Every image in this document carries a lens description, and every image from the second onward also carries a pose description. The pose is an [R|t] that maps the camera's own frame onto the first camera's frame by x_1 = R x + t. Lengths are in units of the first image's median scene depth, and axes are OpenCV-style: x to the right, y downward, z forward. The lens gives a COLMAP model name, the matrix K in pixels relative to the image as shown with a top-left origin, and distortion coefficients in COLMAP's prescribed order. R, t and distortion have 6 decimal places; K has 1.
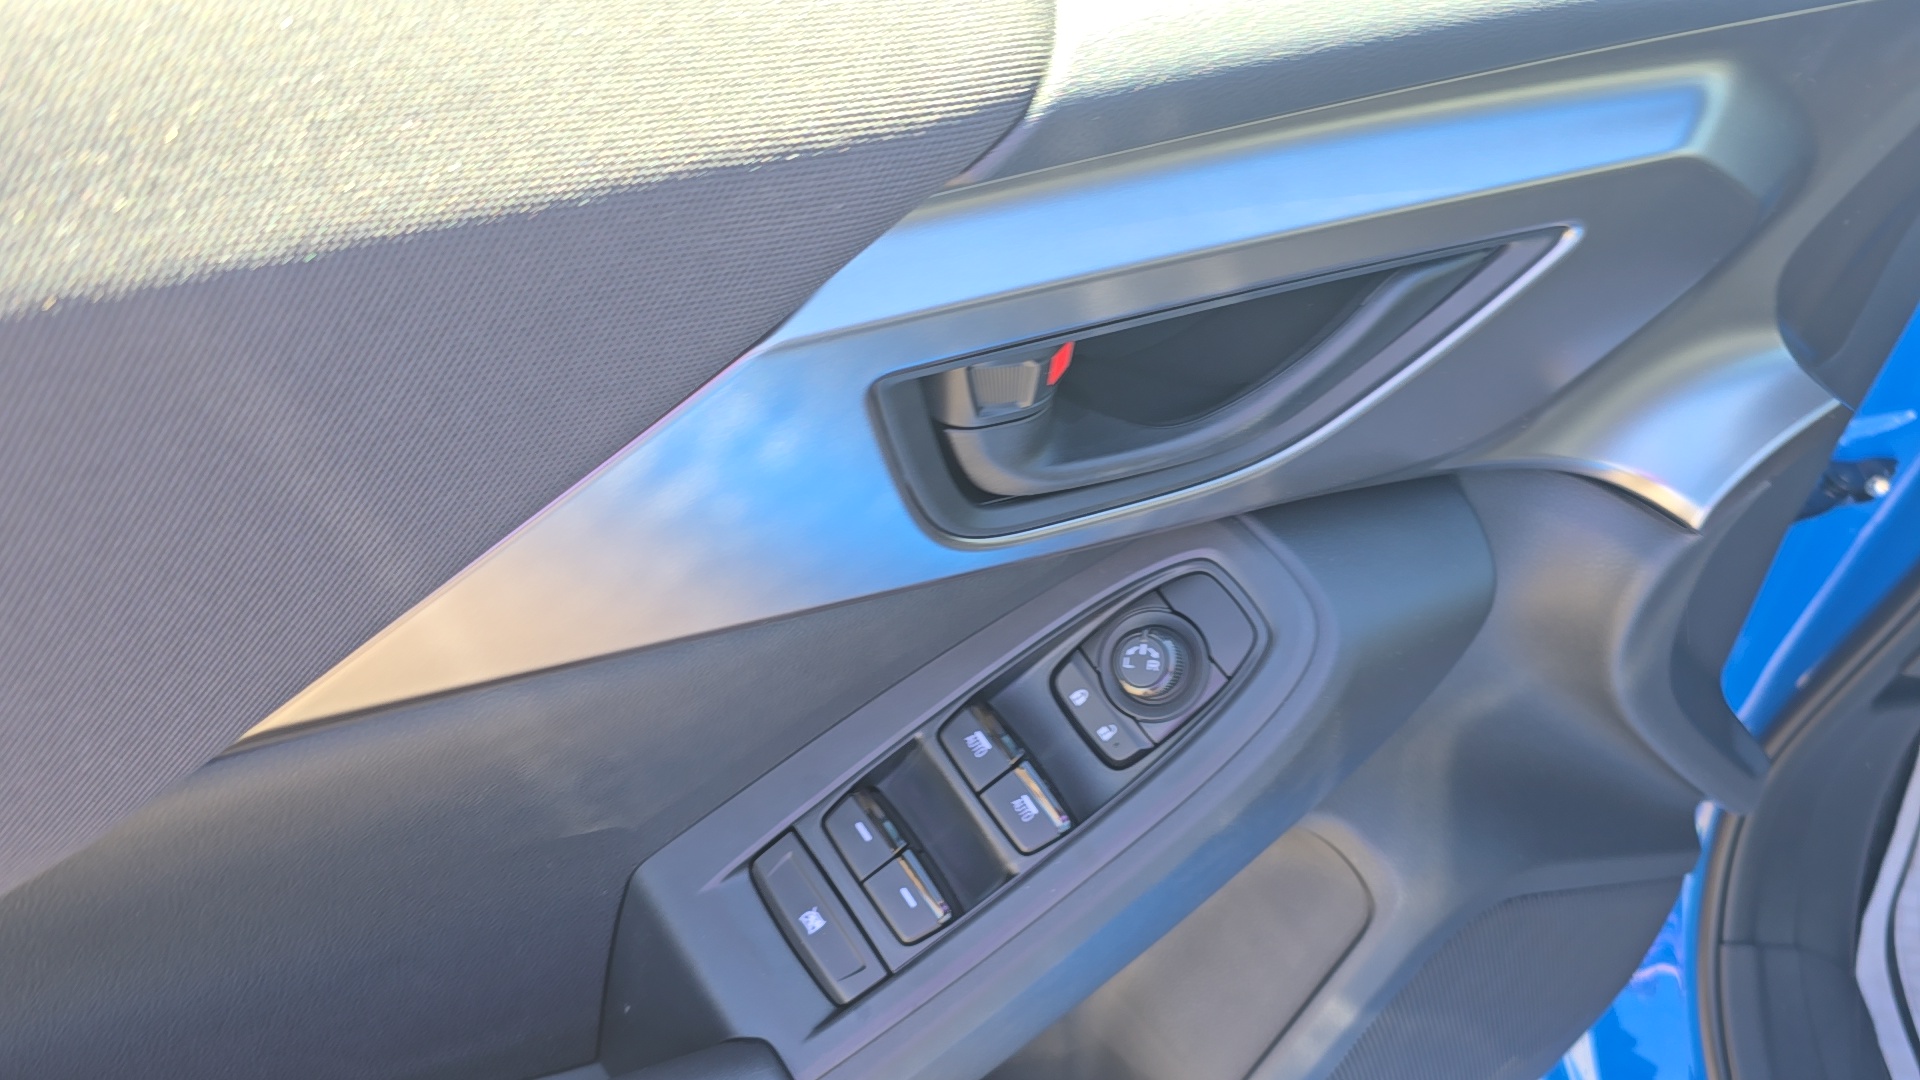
lens RADIAL K [[1598.4, 0, 976.3], [0, 1598.4, 540.2], [0, 0, 1]] dist [0.000232, 0.003633]
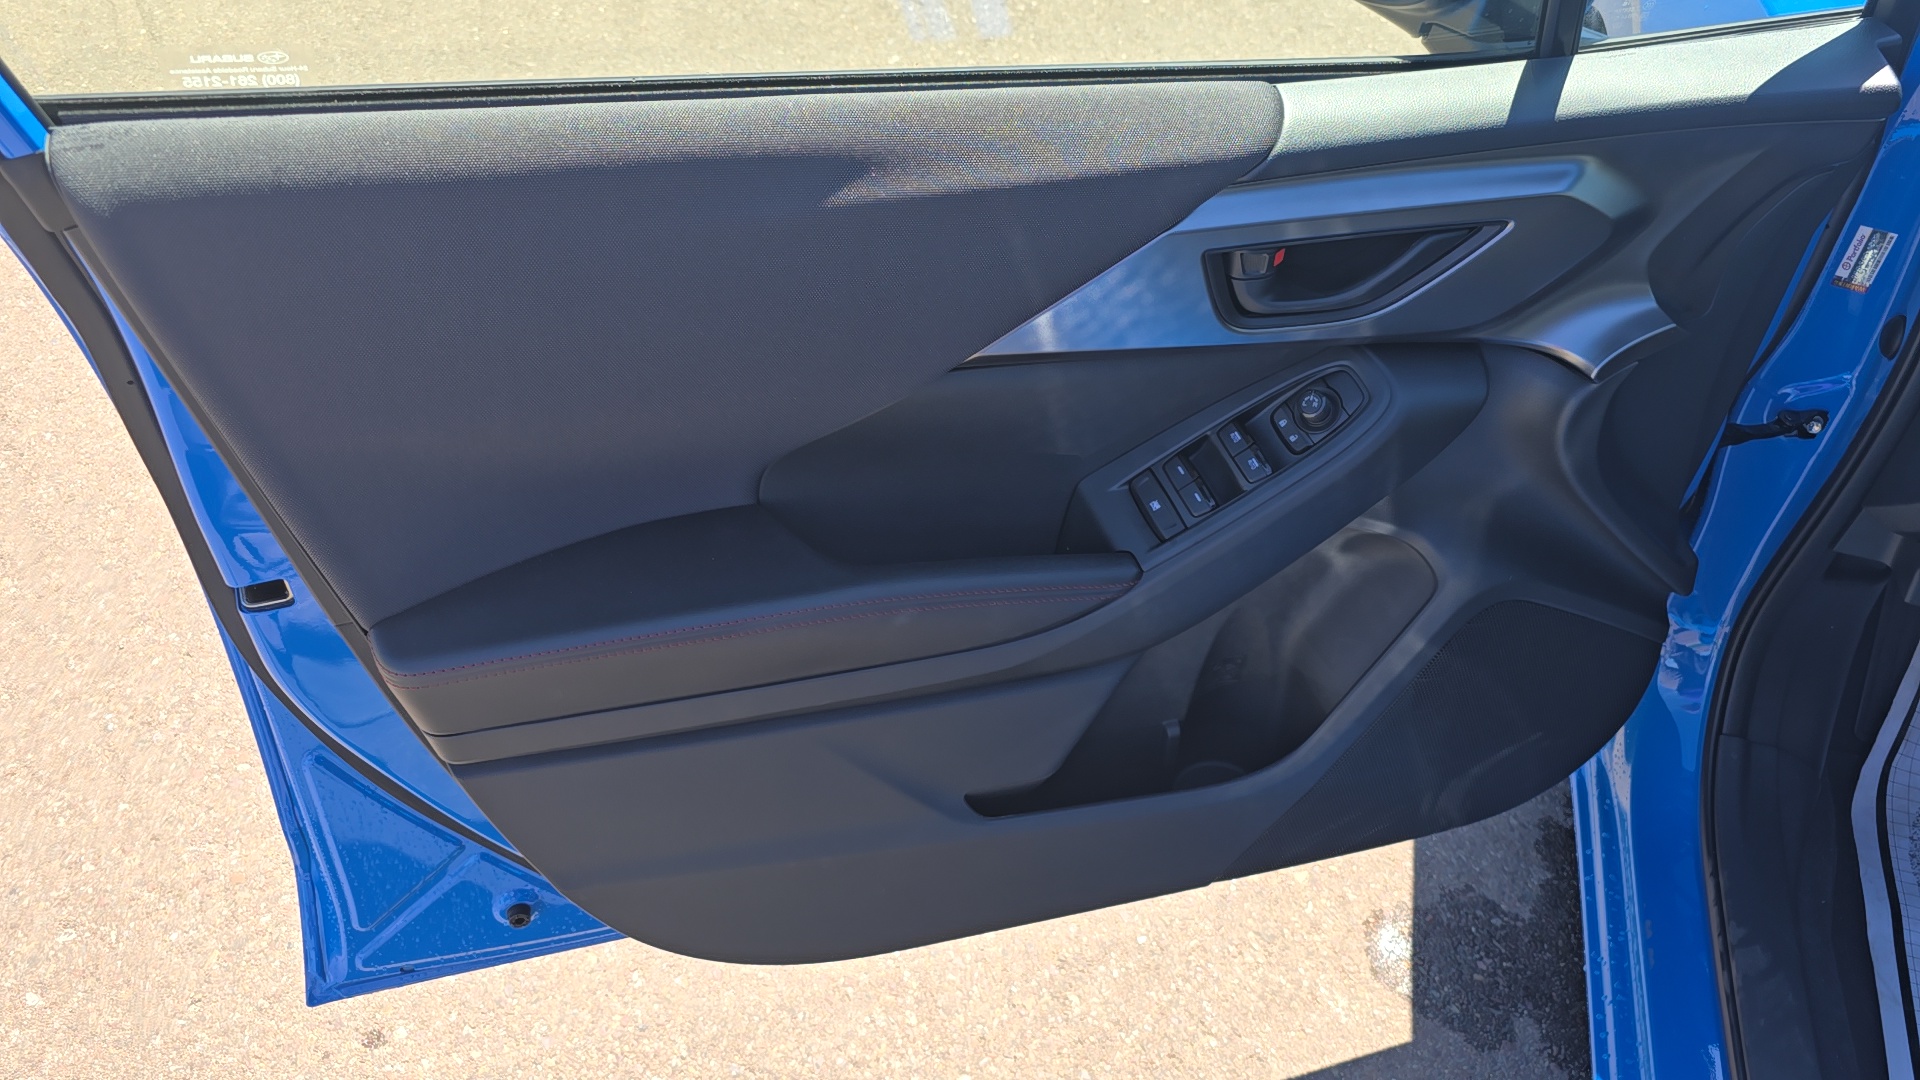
lens RADIAL K [[1598.4, 0, 976.3], [0, 1598.4, 540.2], [0, 0, 1]] dist [0.000232, 0.003633]
pose [[0.975280, 0.094983, -0.199515, 0.111861], [-0.105643, 0.993454, -0.043454, 0.419279], [0.194082, 0.063457, 0.978931, -1.316714]]
